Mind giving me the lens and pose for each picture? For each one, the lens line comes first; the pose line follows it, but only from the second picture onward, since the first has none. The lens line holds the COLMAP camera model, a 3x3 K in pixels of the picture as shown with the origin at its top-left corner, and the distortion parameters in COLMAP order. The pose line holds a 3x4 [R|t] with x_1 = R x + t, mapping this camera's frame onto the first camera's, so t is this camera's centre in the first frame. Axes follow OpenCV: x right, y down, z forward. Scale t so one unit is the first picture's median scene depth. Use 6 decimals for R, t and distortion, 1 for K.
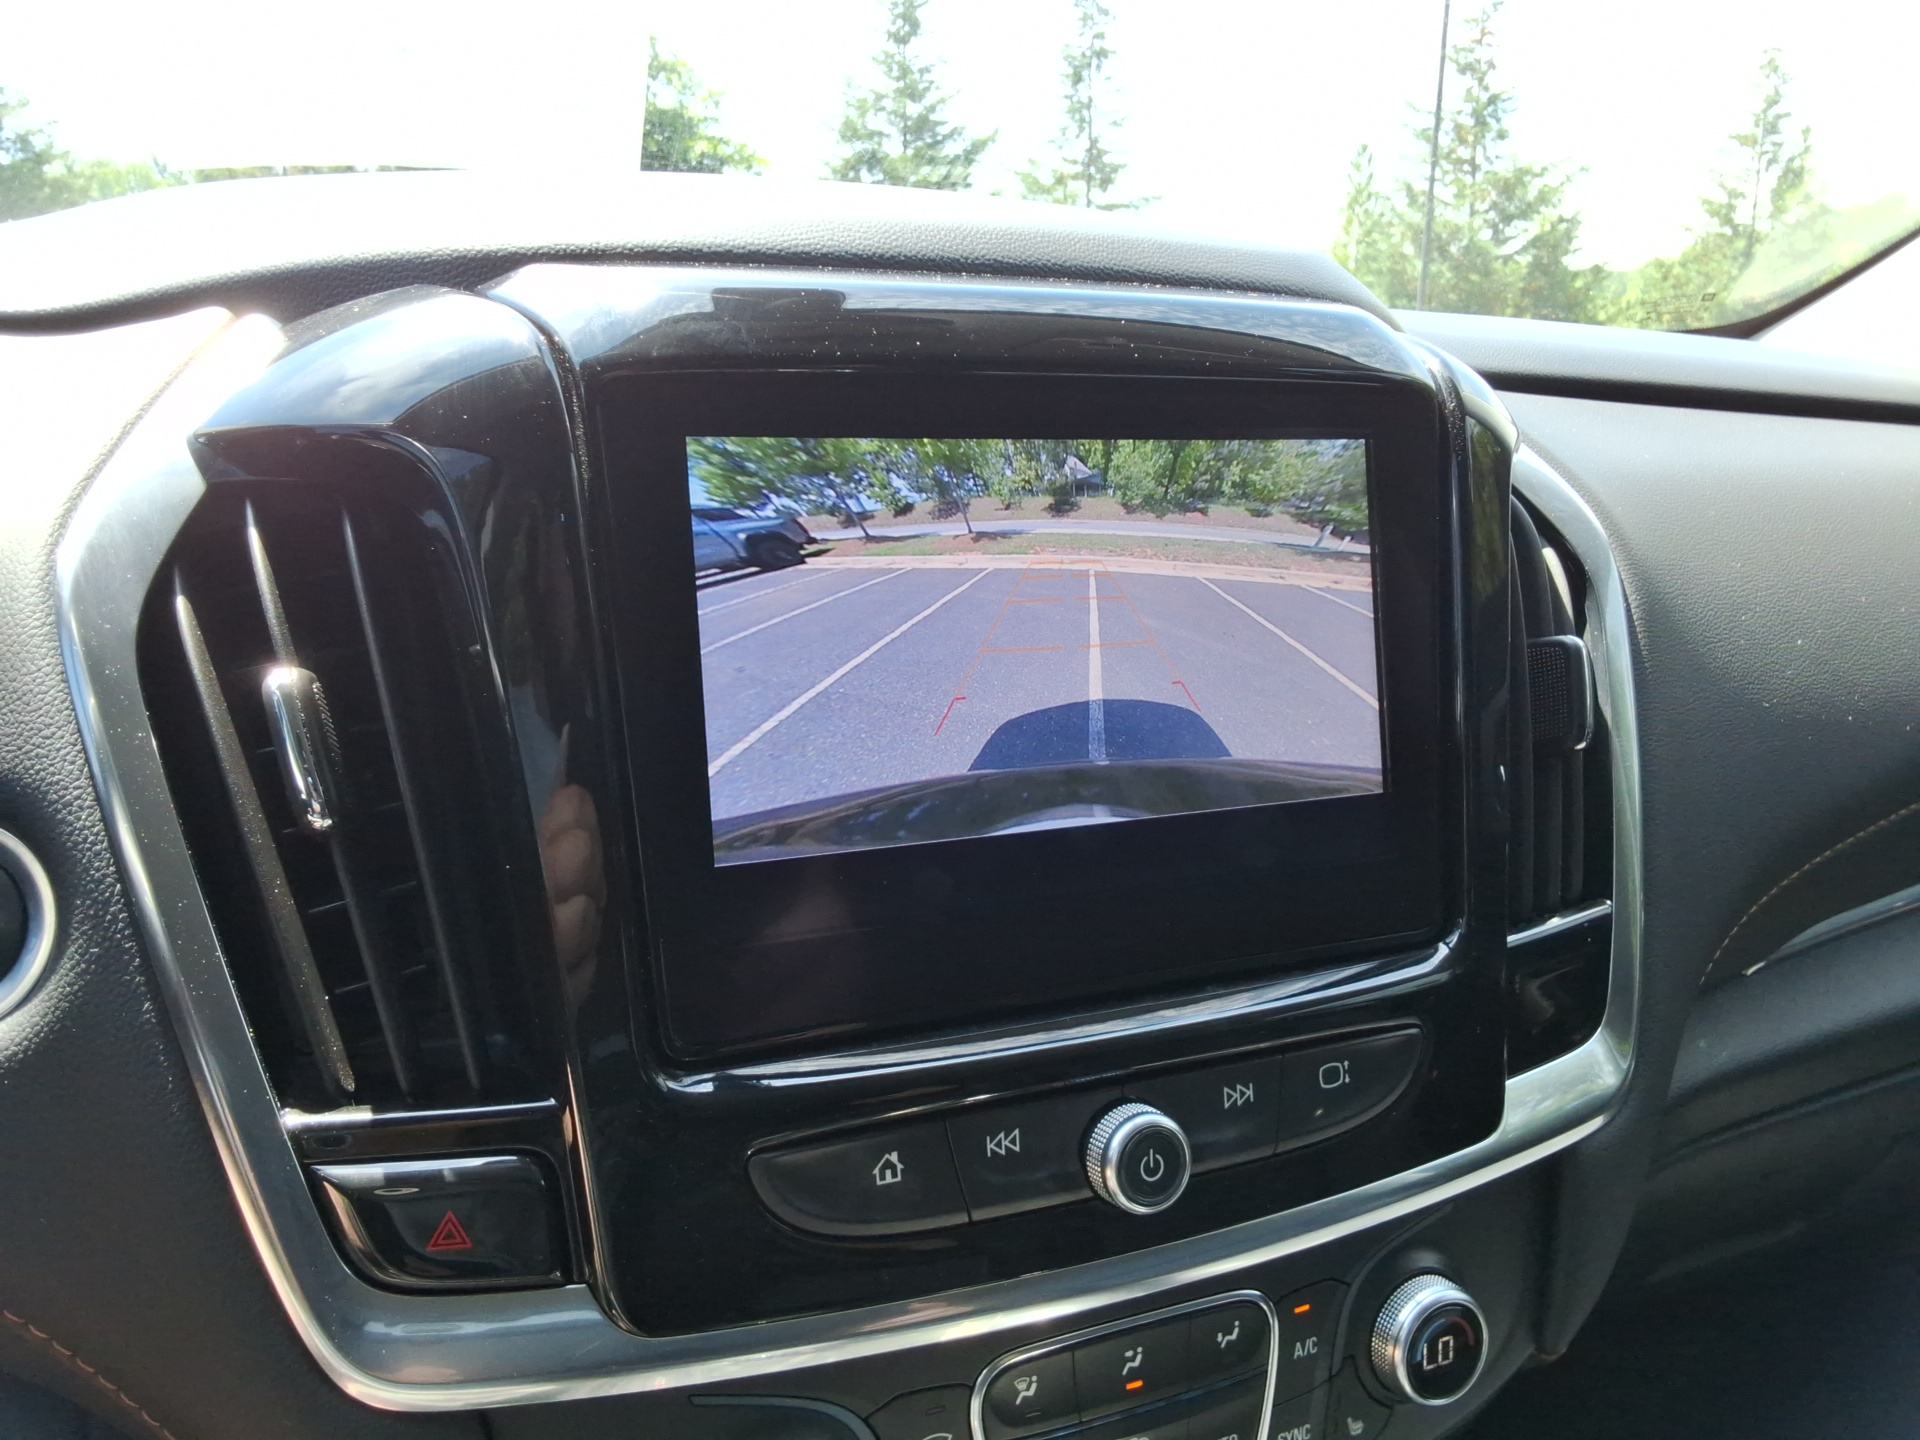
lens RADIAL K [[1533.1, 0, 973.0], [0, 1533.1, 711.1], [0, 0, 1]] dist [0.105170, -0.169172]
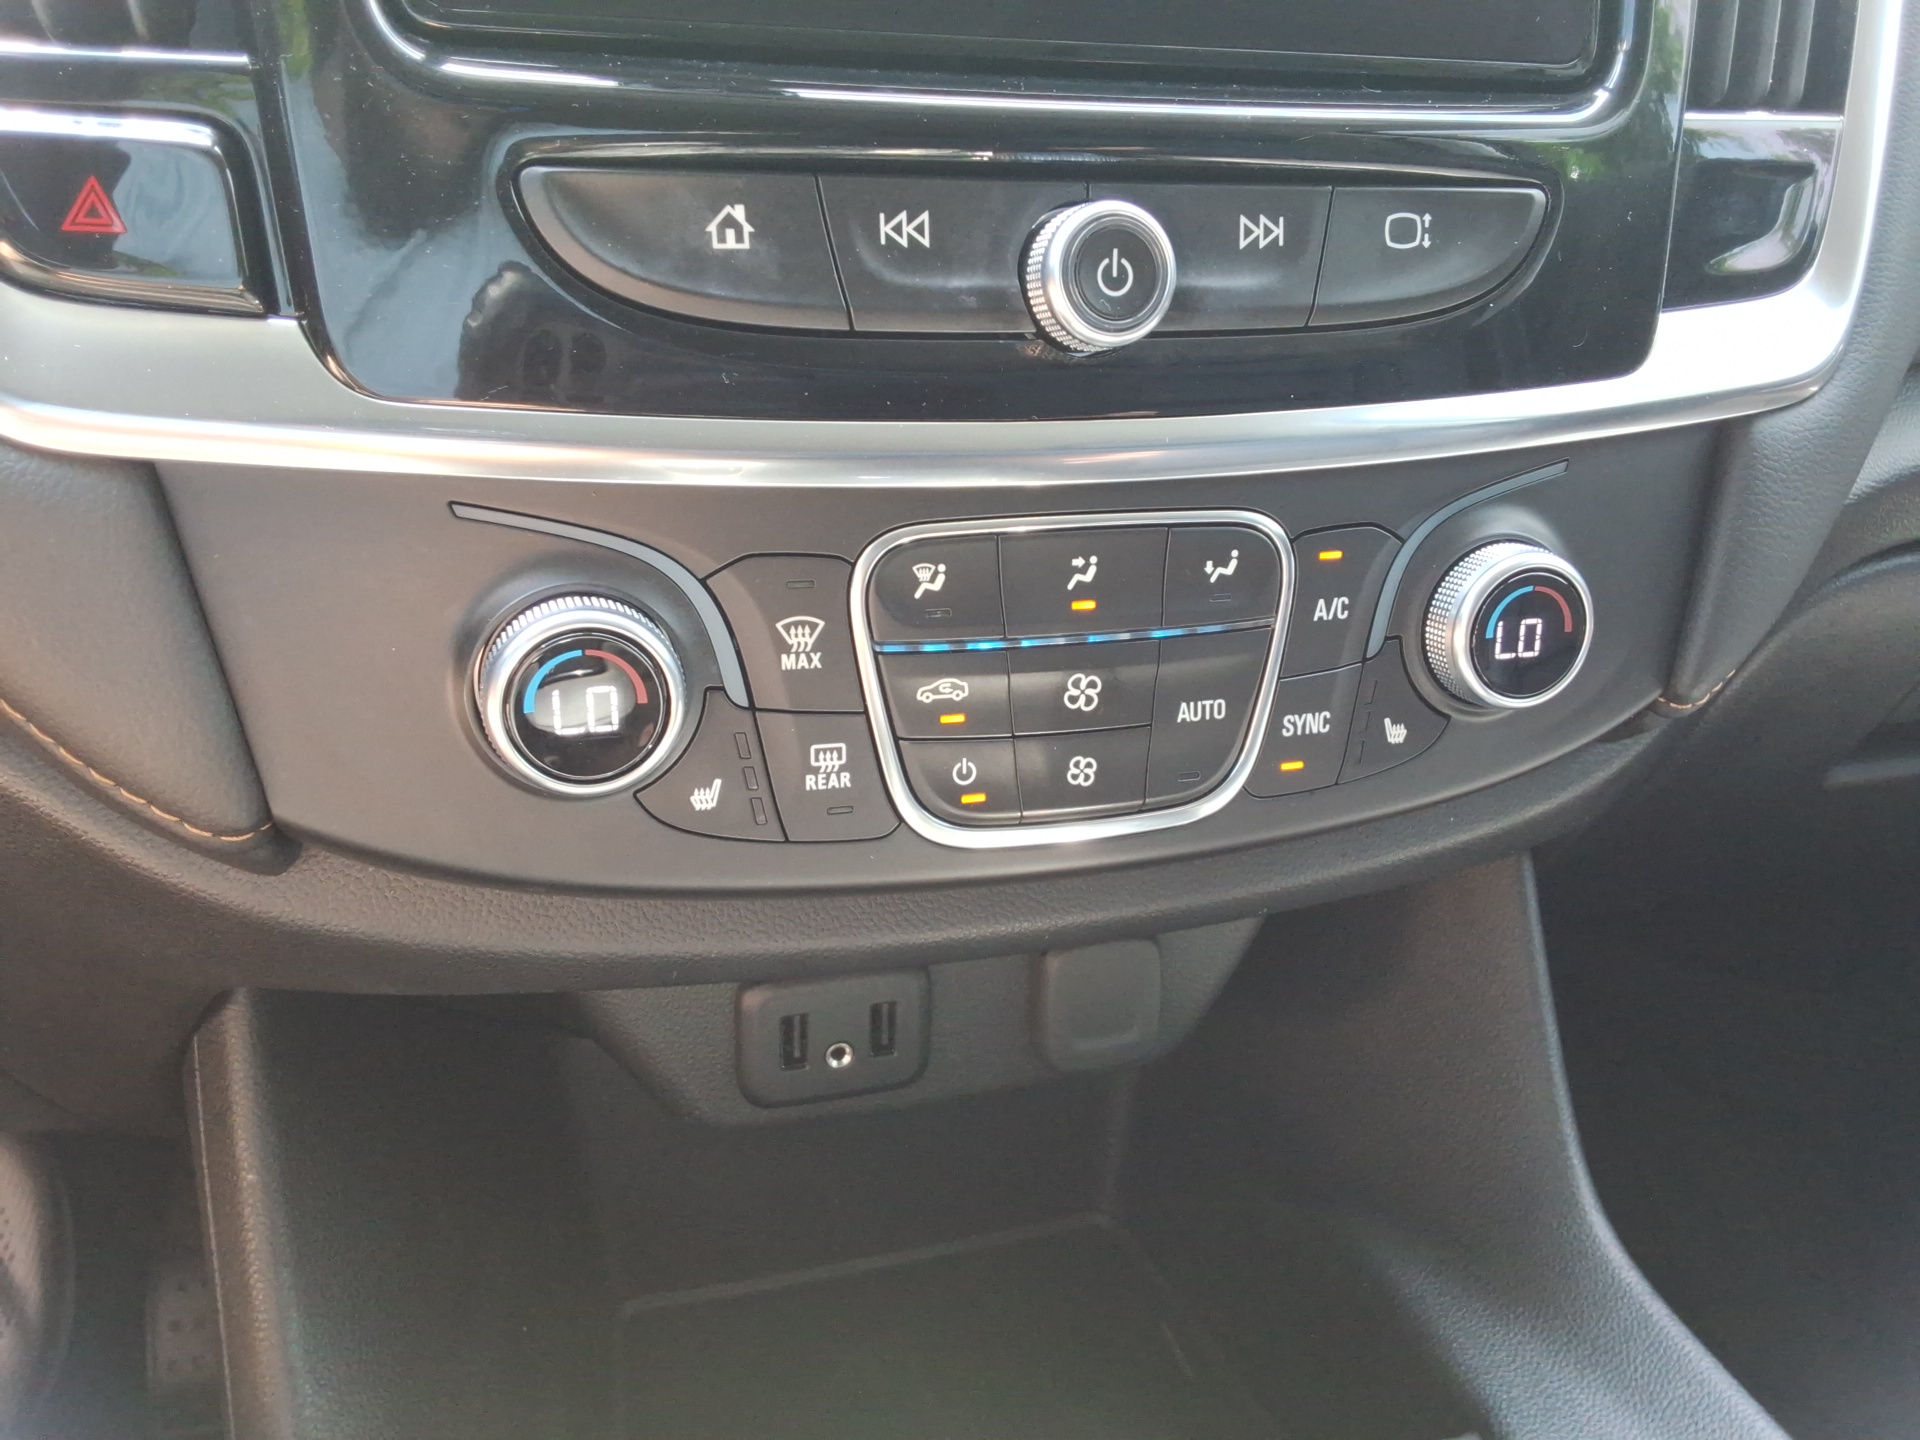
lens RADIAL K [[1557.2, 0, 969.7], [0, 1557.2, 713.2], [0, 0, 1]] dist [0.139078, -0.246066]
pose [[0.992332, 0.055511, -0.110435, 0.131461], [-0.036159, 0.984766, 0.170084, 0.348337], [0.118194, -0.164787, 0.979222, 0.240063]]
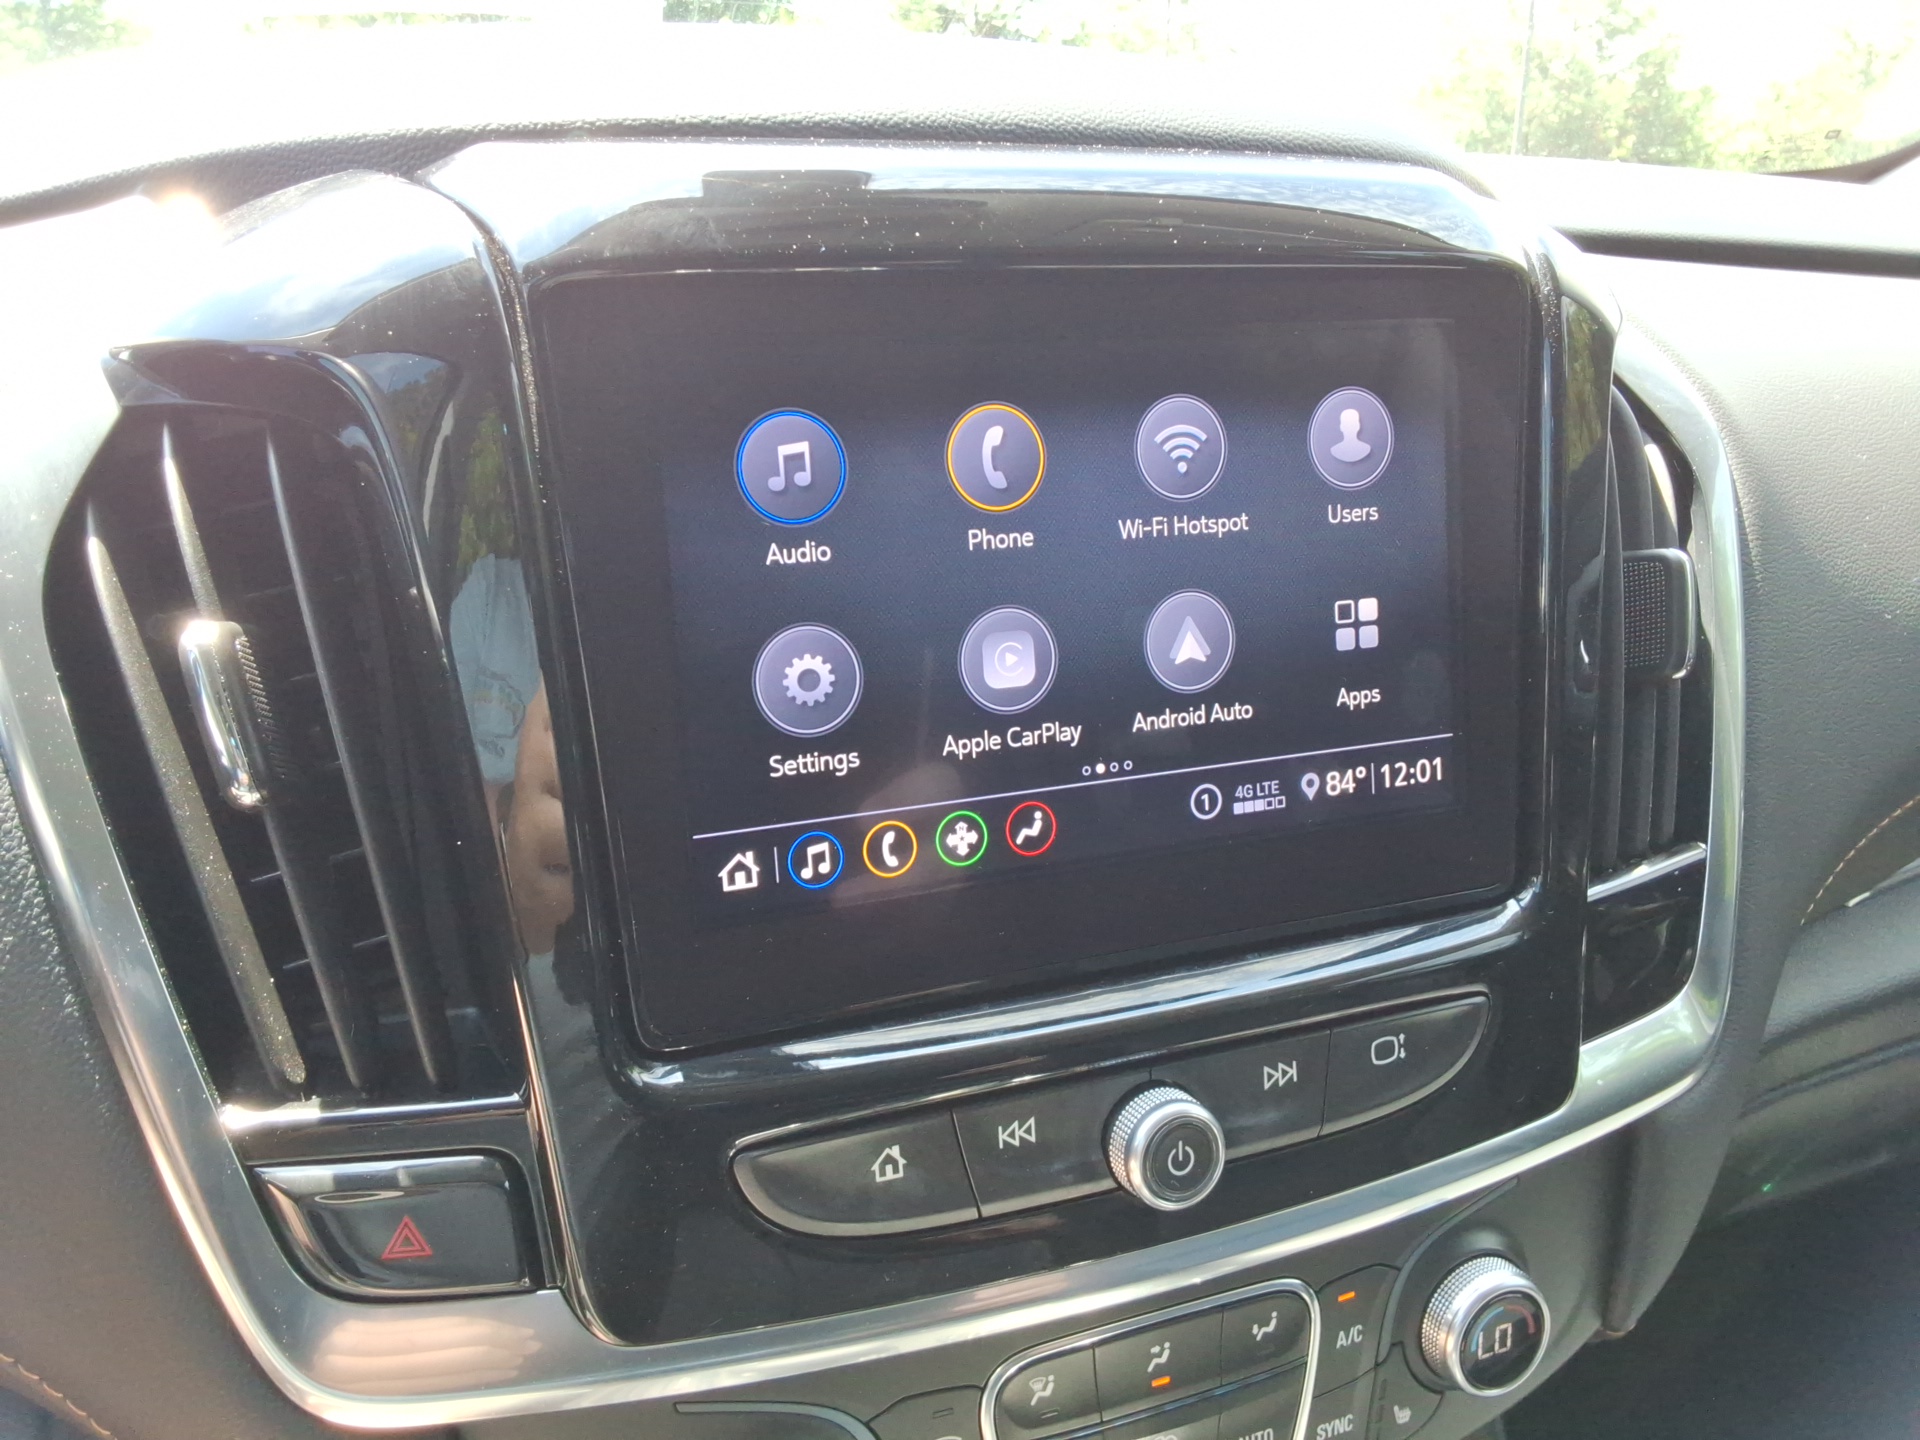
lens RADIAL K [[1550.5, 0, 972.4], [0, 1550.5, 717.7], [0, 0, 1]] dist [0.112573, -0.197796]
pose [[0.999044, 0.002140, -0.043664, 0.030743], [0.002100, 0.995300, 0.096815, -0.049930], [0.043666, -0.096814, 0.994344, 0.098331]]
